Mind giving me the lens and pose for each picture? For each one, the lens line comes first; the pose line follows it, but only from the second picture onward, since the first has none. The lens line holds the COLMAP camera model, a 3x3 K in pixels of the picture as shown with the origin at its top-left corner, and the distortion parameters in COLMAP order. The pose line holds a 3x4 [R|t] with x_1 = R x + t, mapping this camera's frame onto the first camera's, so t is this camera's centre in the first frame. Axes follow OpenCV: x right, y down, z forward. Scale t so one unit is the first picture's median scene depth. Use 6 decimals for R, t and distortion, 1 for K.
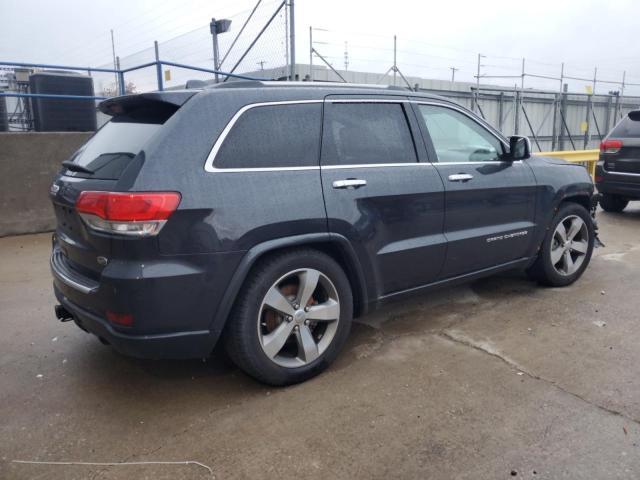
lens RADIAL K [[508.4, 0, 323.3], [0, 508.4, 235.8], [0, 0, 1]] dist [0.055838, -0.038914]
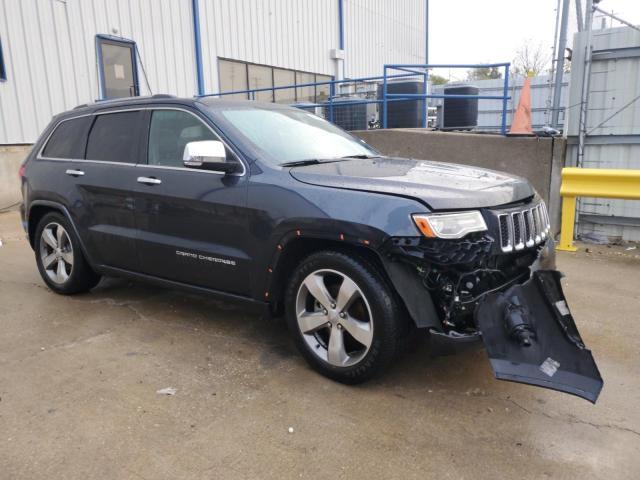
lens RADIAL K [[508.4, 0, 321.6], [0, 508.4, 240.9], [0, 0, 1]] dist [0.055838, -0.038914]
pose [[0.274874, 0.201693, -0.940087, 1.153310], [-0.169162, 0.972643, 0.159216, -0.186562], [0.946482, 0.115263, 0.301473, 0.878221]]
